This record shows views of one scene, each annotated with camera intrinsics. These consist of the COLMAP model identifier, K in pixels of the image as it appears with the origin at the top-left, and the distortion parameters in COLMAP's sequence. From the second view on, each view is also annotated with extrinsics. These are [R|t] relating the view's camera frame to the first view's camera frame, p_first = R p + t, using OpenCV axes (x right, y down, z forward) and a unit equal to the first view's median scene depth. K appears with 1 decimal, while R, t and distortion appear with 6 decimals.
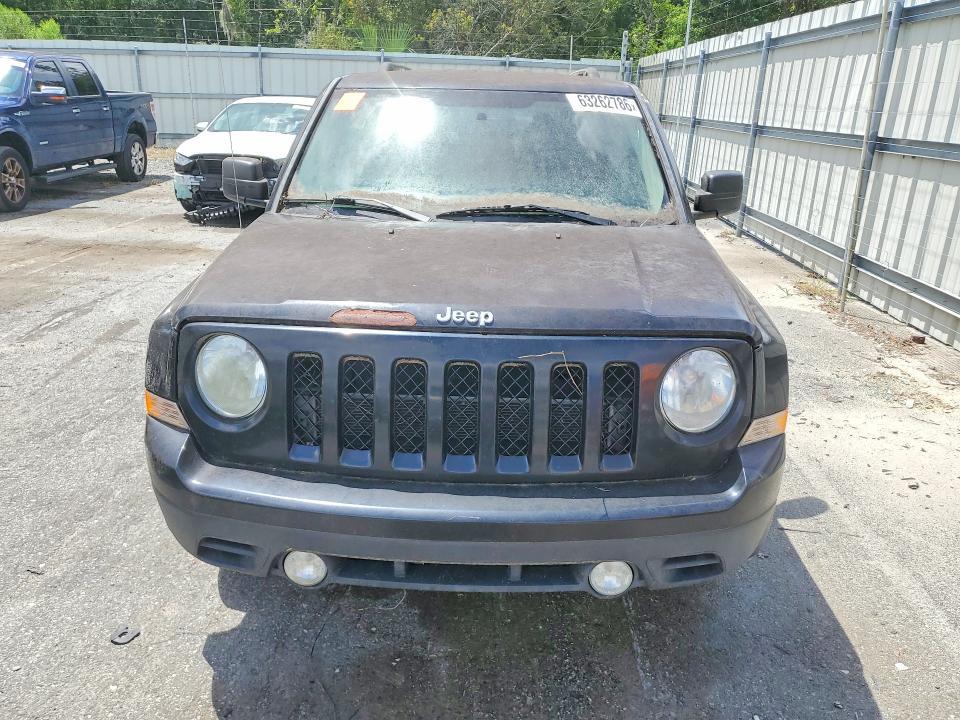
lens RADIAL K [[743.7, 0, 480.0], [0, 743.7, 360.0], [0, 0, 1]] dist [0.024749, 0.001371]
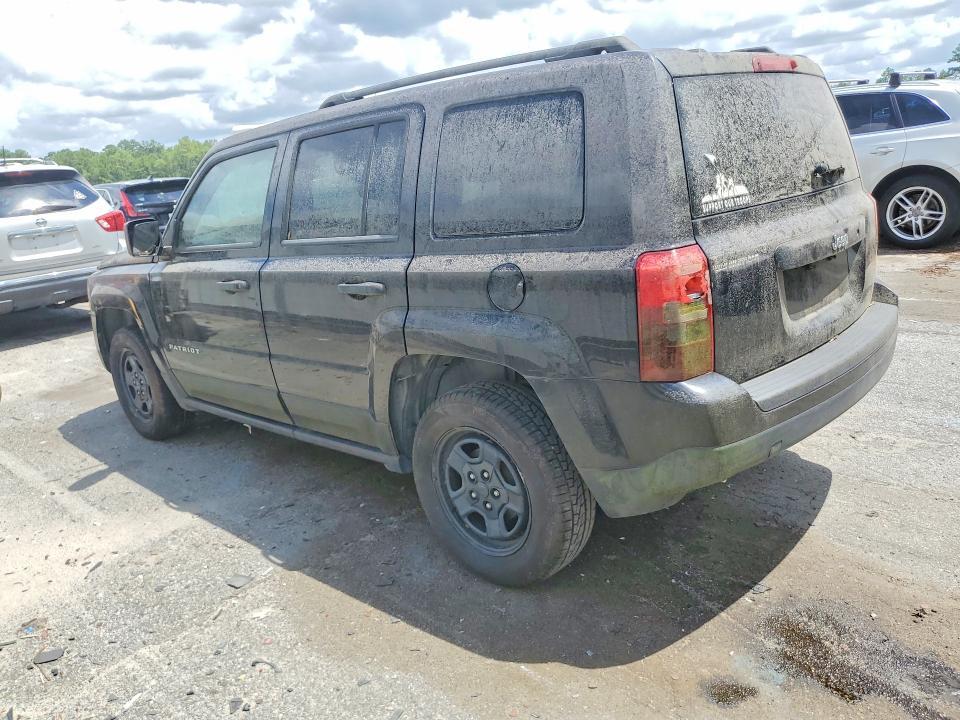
lens RADIAL K [[743.7, 0, 480.0], [0, 743.7, 360.0], [0, 0, 1]] dist [0.024749, 0.001371]
pose [[-0.651740, 0.240106, -0.719433, 0.827496], [-0.157464, 0.885061, 0.438031, -0.626242], [0.741916, 0.398768, -0.539022, 2.004846]]
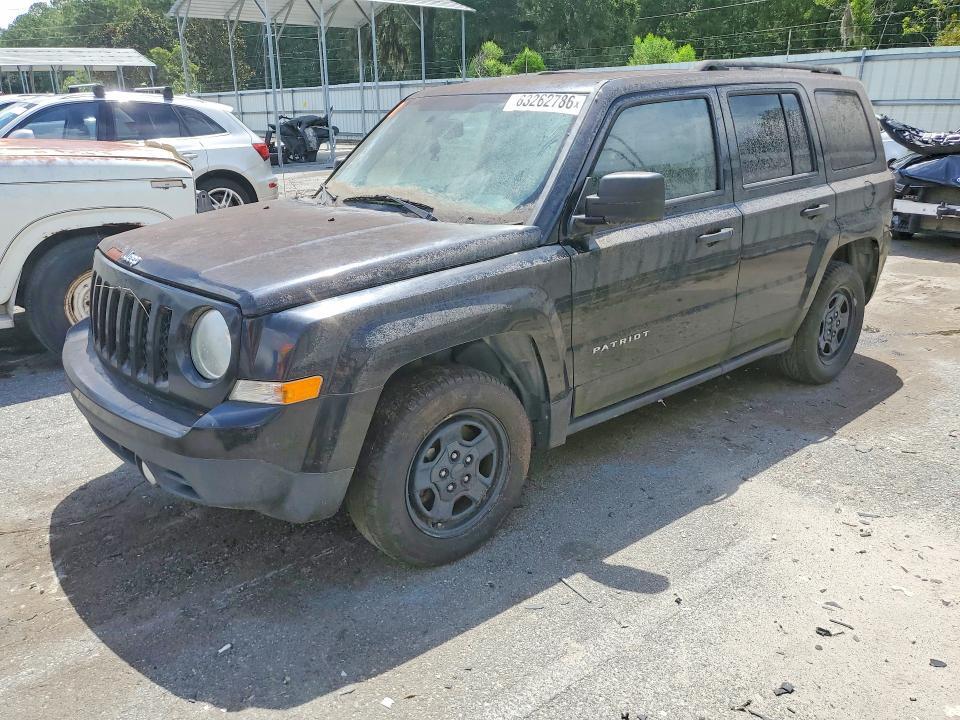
lens RADIAL K [[743.7, 0, 480.0], [0, 743.7, 360.0], [0, 0, 1]] dist [0.024749, 0.001371]
pose [[0.685021, 0.201821, -0.700011, 0.803929], [-0.211815, 0.974528, 0.073689, -0.062930], [0.697052, 0.097794, 0.710321, 0.257848]]
